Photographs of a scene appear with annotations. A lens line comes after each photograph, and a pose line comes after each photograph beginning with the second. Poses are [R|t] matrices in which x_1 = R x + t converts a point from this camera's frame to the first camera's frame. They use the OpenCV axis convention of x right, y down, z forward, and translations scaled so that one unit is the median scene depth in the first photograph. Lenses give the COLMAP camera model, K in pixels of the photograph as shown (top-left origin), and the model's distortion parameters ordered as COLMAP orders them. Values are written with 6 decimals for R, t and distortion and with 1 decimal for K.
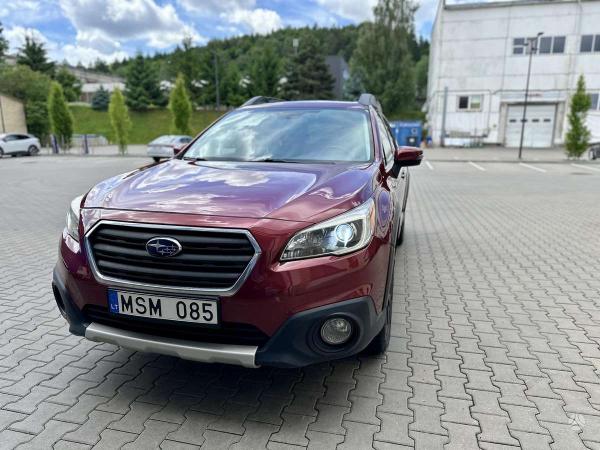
lens RADIAL K [[420.4, 0, 301.8], [0, 420.4, 223.5], [0, 0, 1]] dist [0.006567, 0.000671]
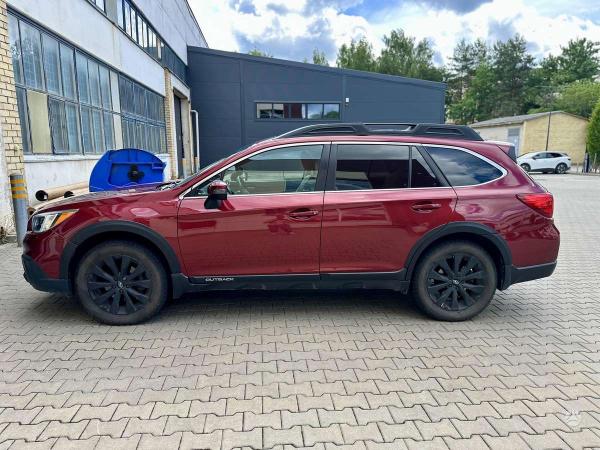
lens RADIAL K [[420.4, 0, 301.8], [0, 420.4, 223.5], [0, 0, 1]] dist [0.006567, 0.000671]
pose [[0.329860, 0.155792, -0.931086, 0.125153], [-0.190641, 0.976961, 0.095928, -0.020844], [0.924580, 0.145861, 0.351961, 0.080023]]
